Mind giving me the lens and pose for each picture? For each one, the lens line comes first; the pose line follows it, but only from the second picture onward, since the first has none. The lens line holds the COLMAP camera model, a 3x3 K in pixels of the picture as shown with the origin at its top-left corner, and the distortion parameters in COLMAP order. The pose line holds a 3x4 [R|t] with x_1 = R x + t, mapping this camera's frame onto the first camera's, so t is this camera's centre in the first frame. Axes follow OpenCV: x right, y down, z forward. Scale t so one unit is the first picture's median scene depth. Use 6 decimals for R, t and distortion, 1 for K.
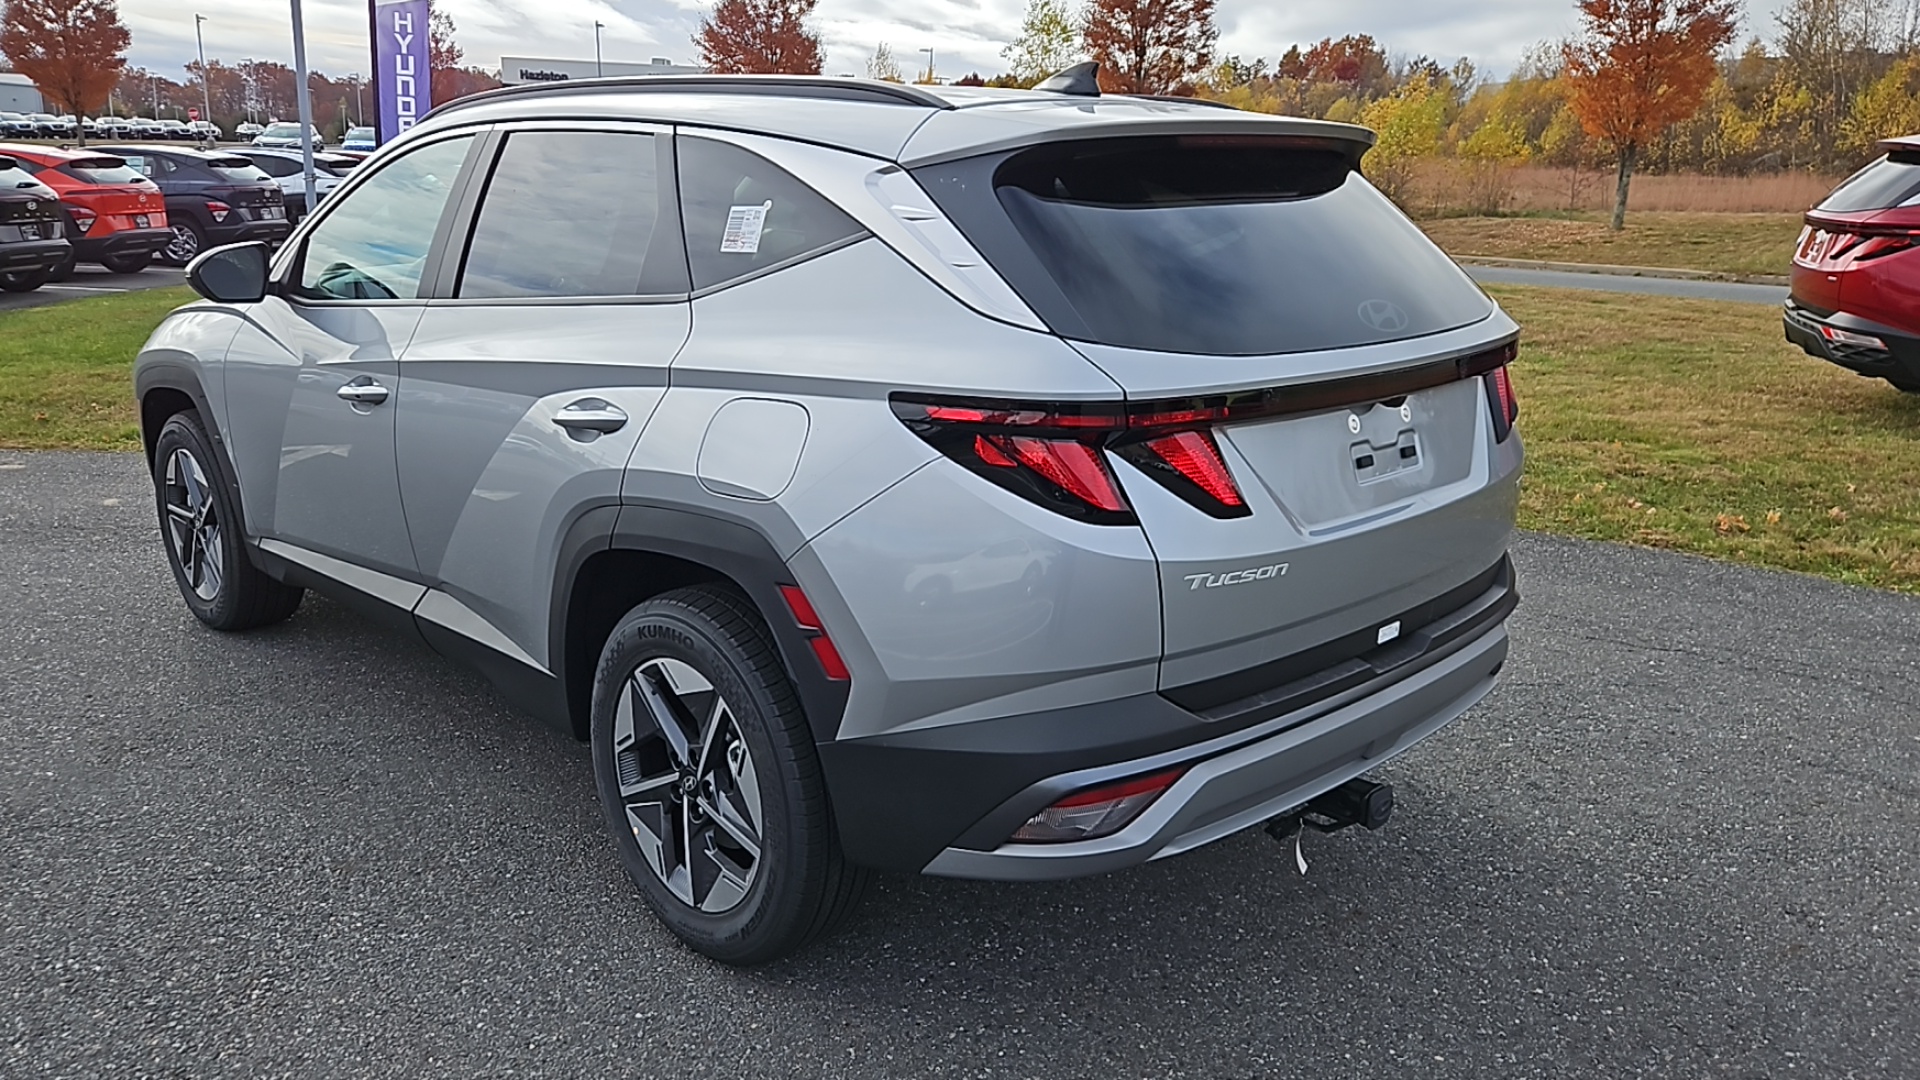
lens RADIAL K [[1450.5, 0, 968.8], [0, 1450.5, 544.6], [0, 0, 1]] dist [0.091460, -0.073696]
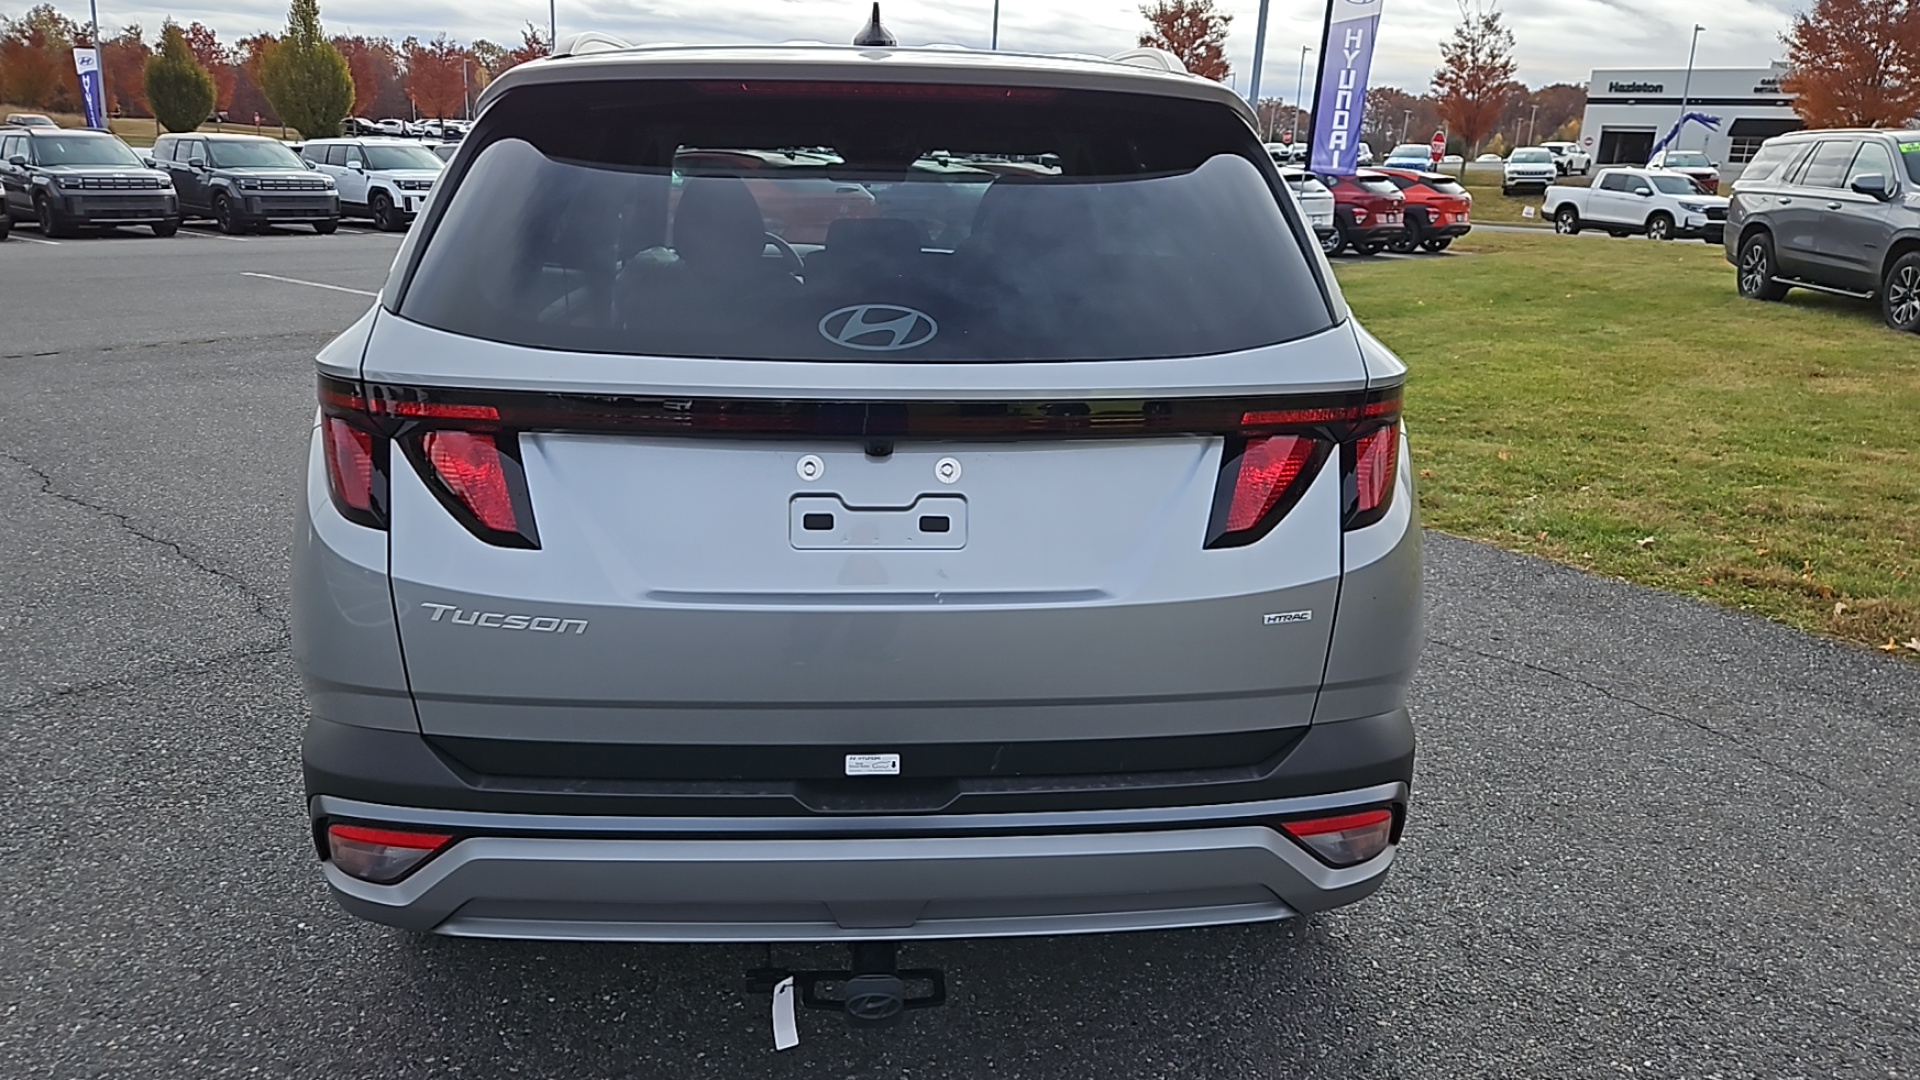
lens RADIAL K [[1450.5, 0, 968.8], [0, 1450.5, 544.6], [0, 0, 1]] dist [0.091460, -0.073696]
pose [[0.747082, 0.174518, -0.641414, 0.129688], [-0.183022, 0.981630, 0.053912, -0.015998], [0.639039, 0.077116, 0.765299, 0.079335]]
